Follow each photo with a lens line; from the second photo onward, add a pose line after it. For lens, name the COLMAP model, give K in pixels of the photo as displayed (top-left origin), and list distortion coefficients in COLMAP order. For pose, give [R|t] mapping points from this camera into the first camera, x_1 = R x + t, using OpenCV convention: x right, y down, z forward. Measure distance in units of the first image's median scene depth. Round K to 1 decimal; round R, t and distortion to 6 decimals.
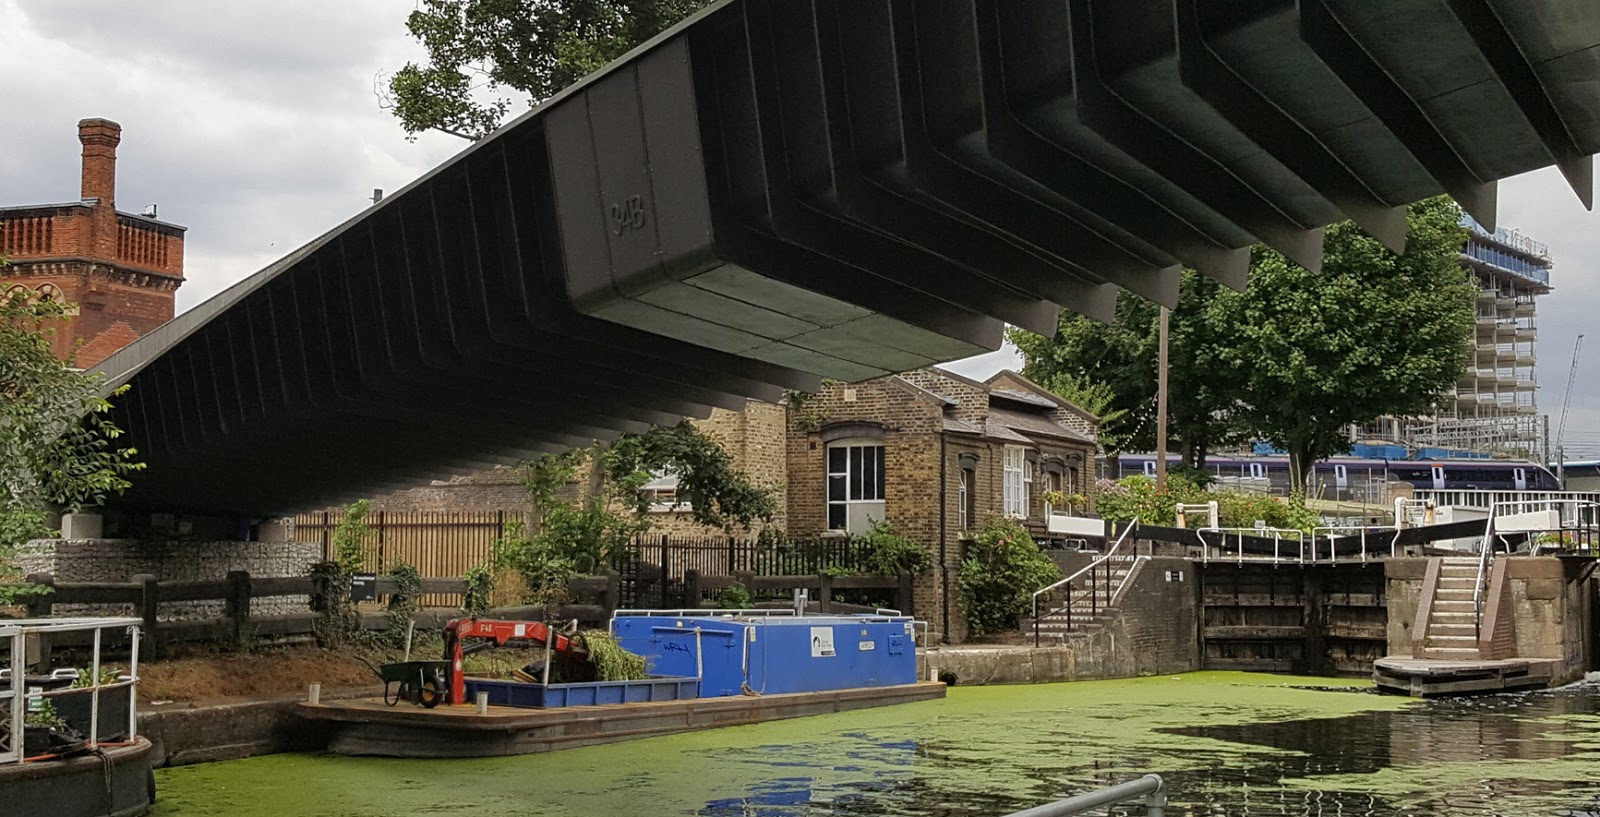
lens RADIAL K [[2424.6, 0, 749.7], [0, 2424.6, 399.0], [0, 0, 1]] dist [0.255095, -0.603251]
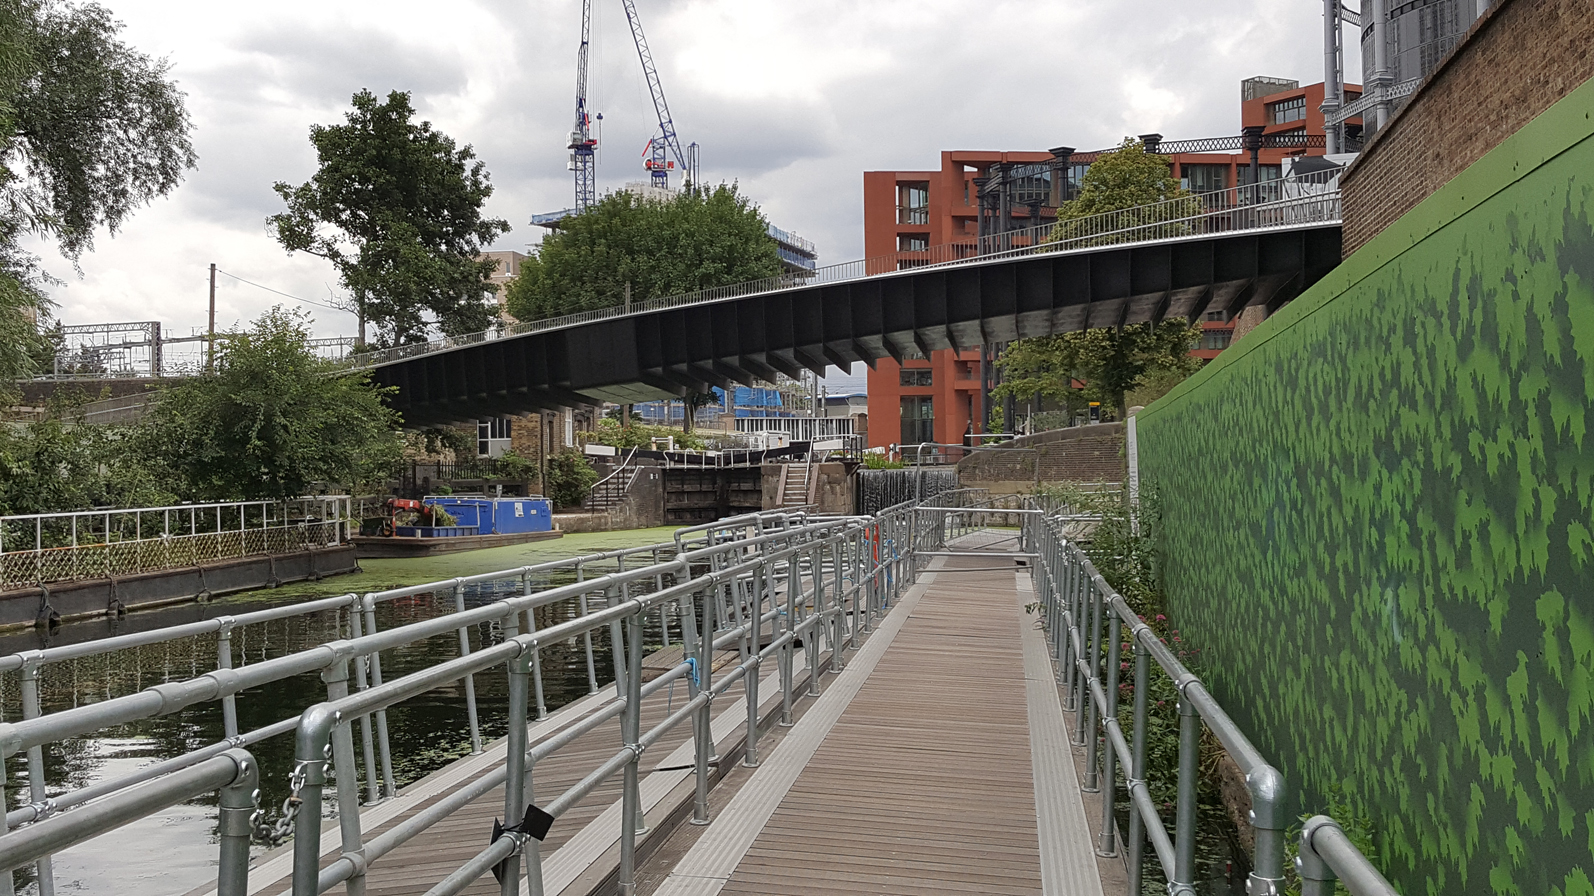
lens RADIAL K [[1957.2, 0, 737.6], [0, 1957.2, 450.4], [0, 0, 1]] dist [0.106462, 0.004166]
pose [[0.961863, -0.011650, 0.273283, -0.187374], [-0.003739, 0.998439, 0.055725, -0.033855], [-0.273505, -0.054622, 0.960318, -0.496776]]
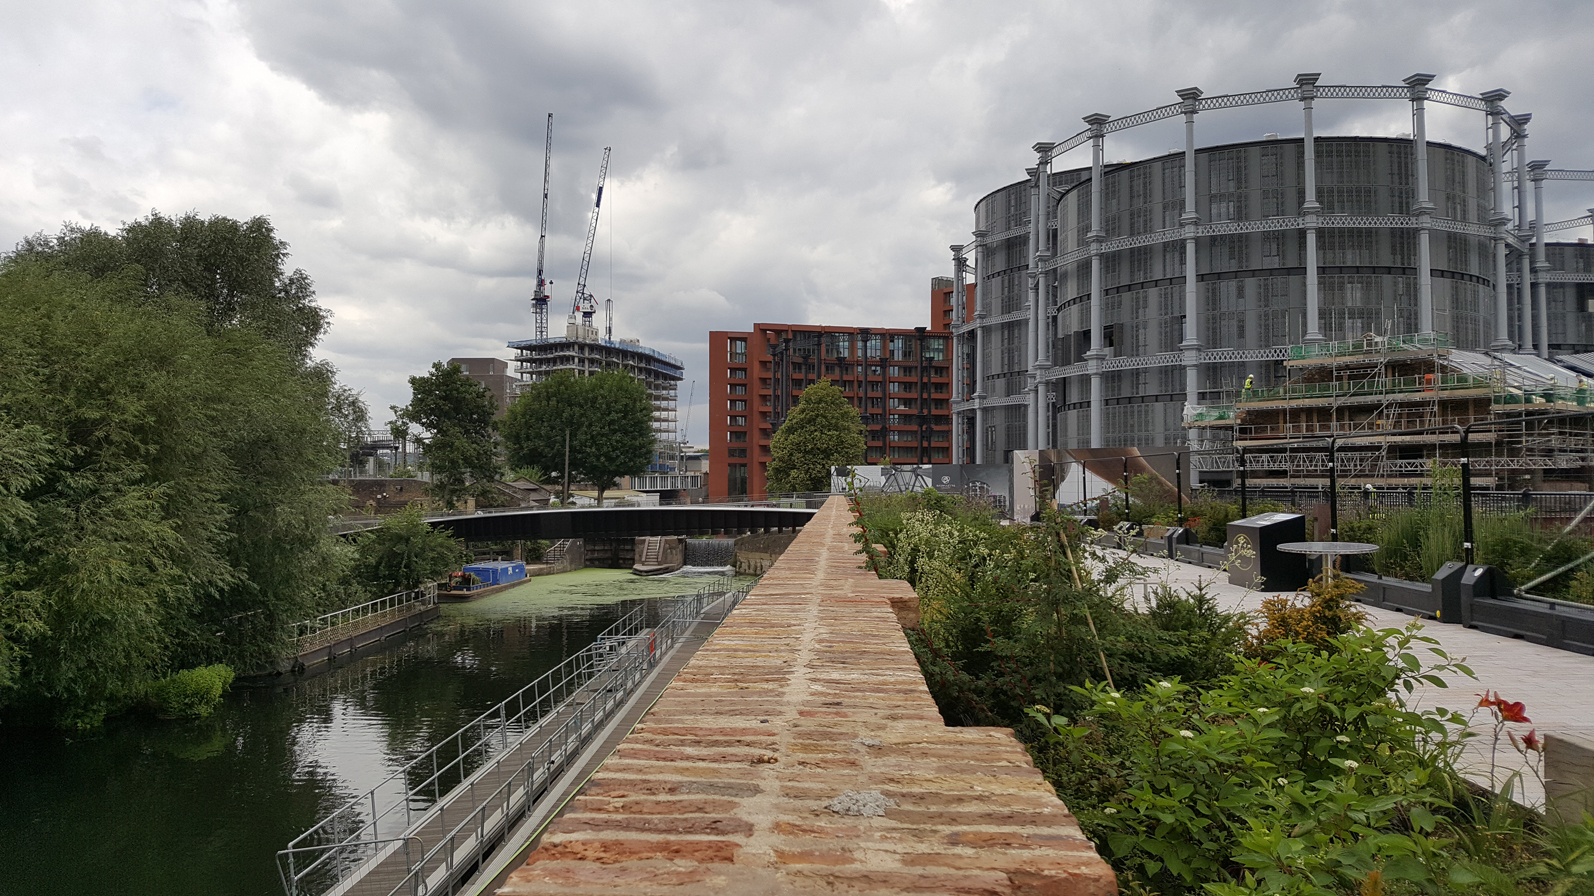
lens RADIAL K [[1256.4, 0, 769.1], [0, 1256.4, 441.4], [0, 0, 1]] dist [0.260466, -0.864573]
pose [[0.928079, 0.014709, 0.372093, -0.284019], [-0.028755, 0.999067, 0.032229, -0.156312], [-0.371272, -0.040611, 0.927636, -0.900502]]
